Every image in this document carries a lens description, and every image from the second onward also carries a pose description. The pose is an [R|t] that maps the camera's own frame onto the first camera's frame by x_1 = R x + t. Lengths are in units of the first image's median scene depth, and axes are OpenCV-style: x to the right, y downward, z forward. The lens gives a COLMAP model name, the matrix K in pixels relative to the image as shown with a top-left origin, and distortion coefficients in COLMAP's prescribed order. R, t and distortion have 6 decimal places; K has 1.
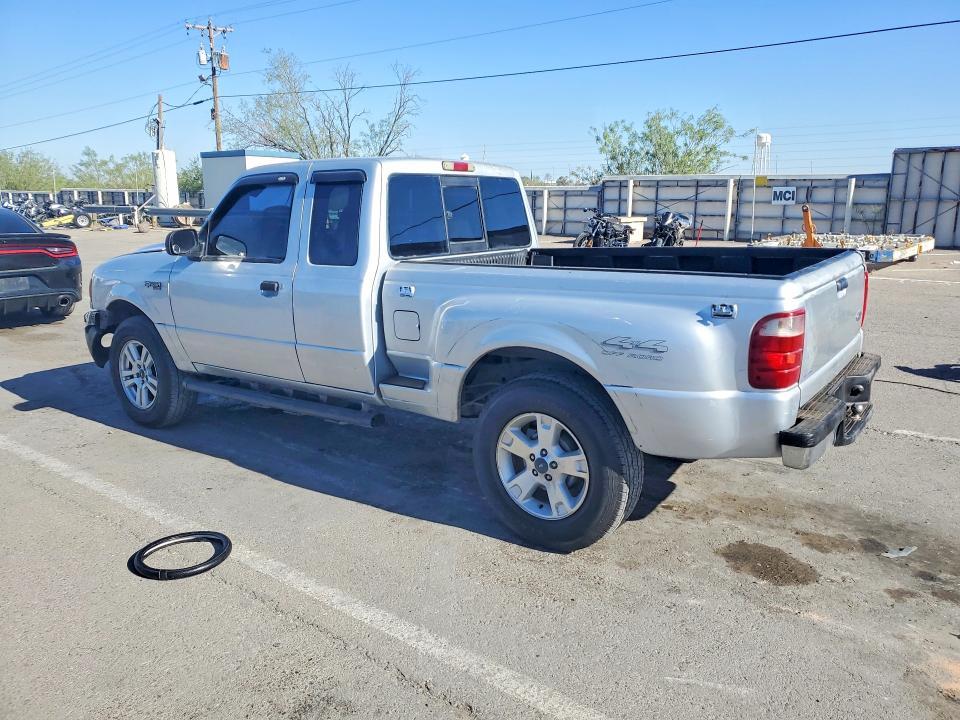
lens RADIAL K [[759.4, 0, 480.3], [0, 759.4, 365.6], [0, 0, 1]] dist [0.062040, -0.000387]
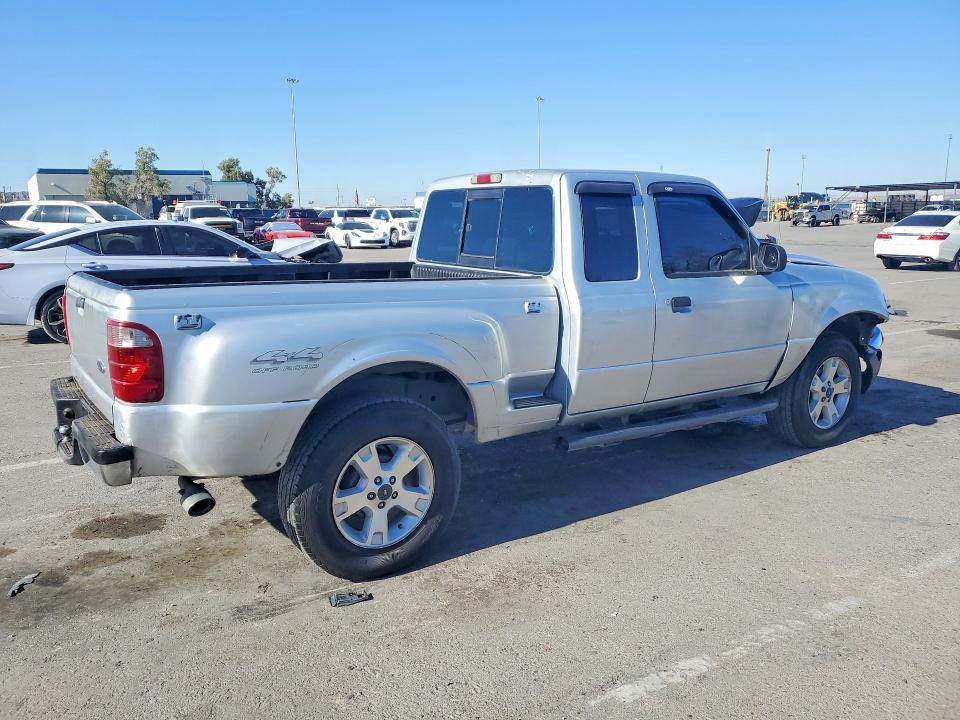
lens RADIAL K [[759.4, 0, 480.9], [0, 759.4, 355.3], [0, 0, 1]] dist [0.062040, -0.000387]
pose [[-0.360268, 0.181418, -0.915038, 0.918003], [-0.187416, 0.946830, 0.261511, -0.304339], [0.913828, 0.265707, -0.307111, 1.368294]]
